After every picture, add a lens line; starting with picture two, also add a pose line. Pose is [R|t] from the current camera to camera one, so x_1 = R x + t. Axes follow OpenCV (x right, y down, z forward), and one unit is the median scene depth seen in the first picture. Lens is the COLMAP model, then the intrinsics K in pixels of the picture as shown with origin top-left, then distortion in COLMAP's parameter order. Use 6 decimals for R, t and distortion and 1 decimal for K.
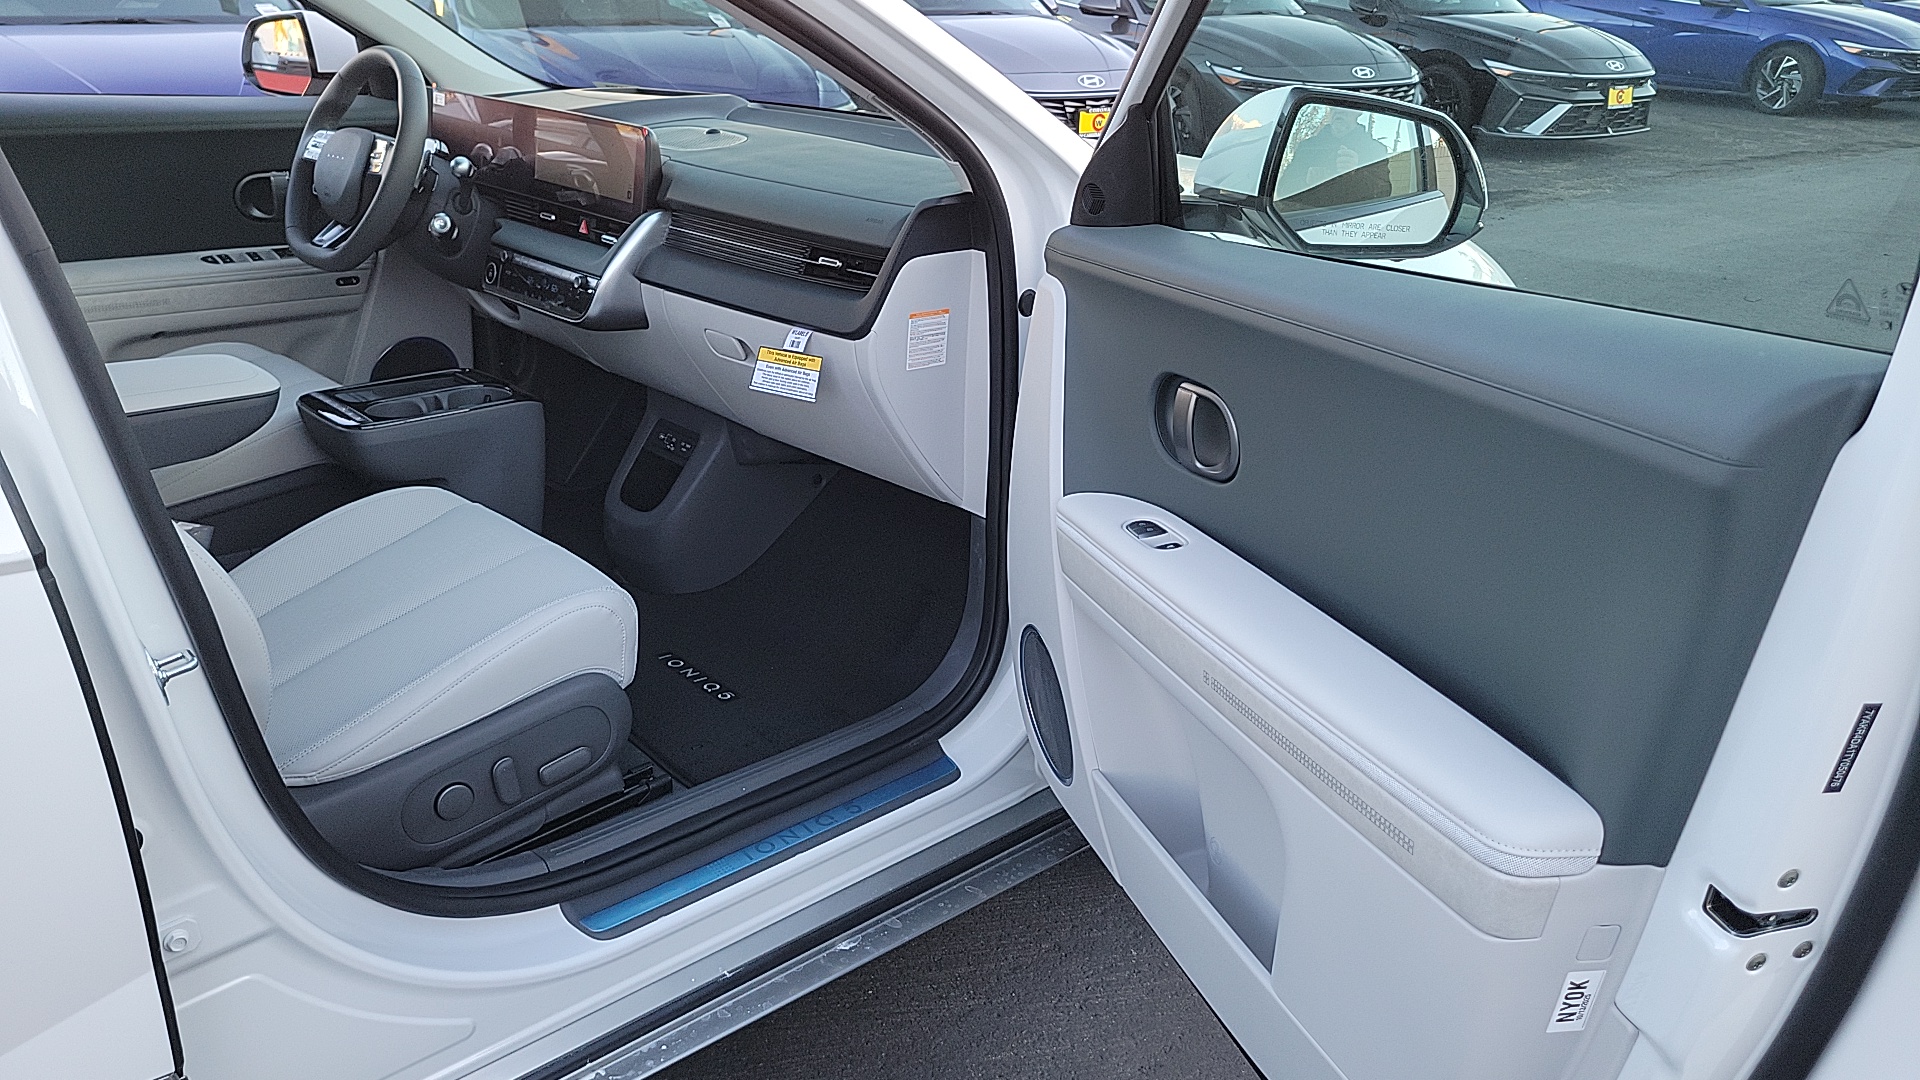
lens RADIAL K [[1462.4, 0, 965.8], [0, 1462.4, 539.8], [0, 0, 1]] dist [0.038257, -0.026518]
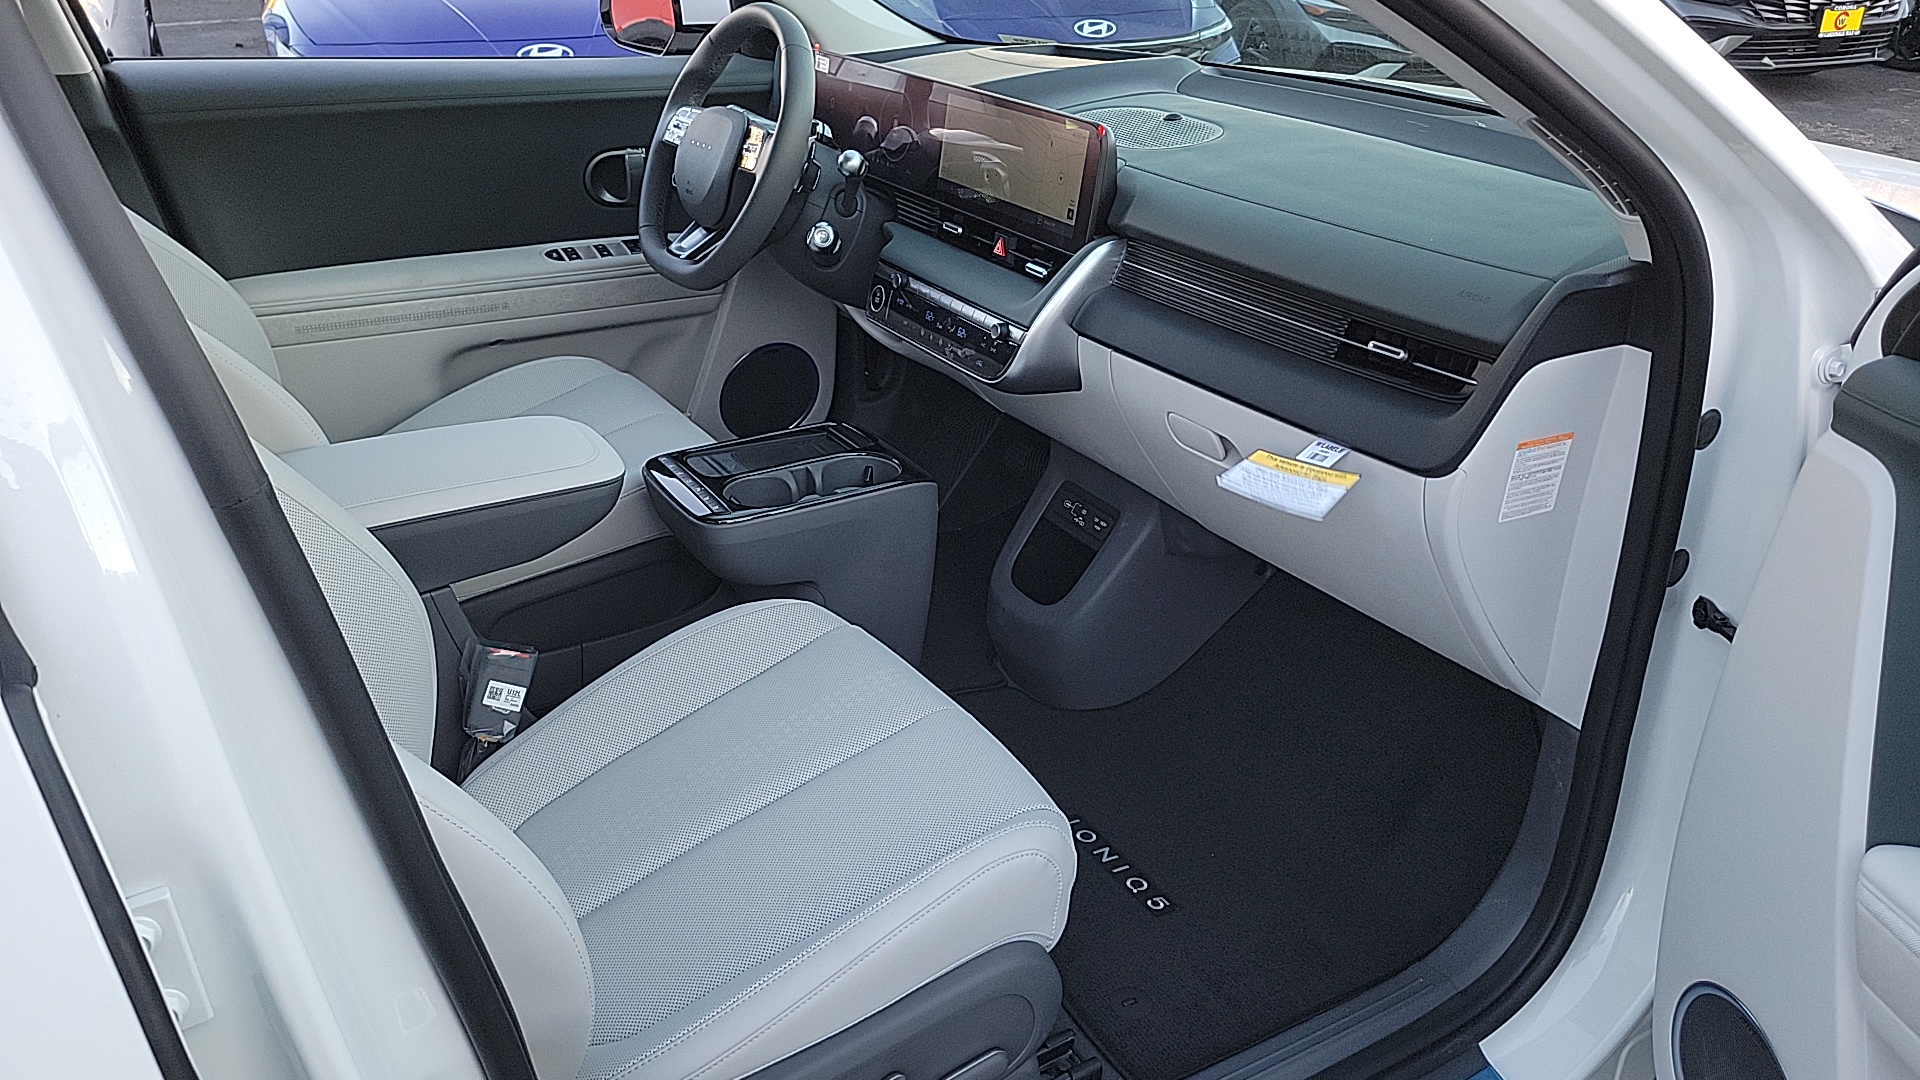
lens RADIAL K [[1462.4, 0, 949.6], [0, 1462.4, 537.6], [0, 0, 1]] dist [0.038257, -0.026518]
pose [[0.975825, 0.075286, -0.205177, -0.117912], [-0.062783, 0.995790, 0.066790, -0.111414], [0.209341, -0.052294, 0.976443, 0.241015]]
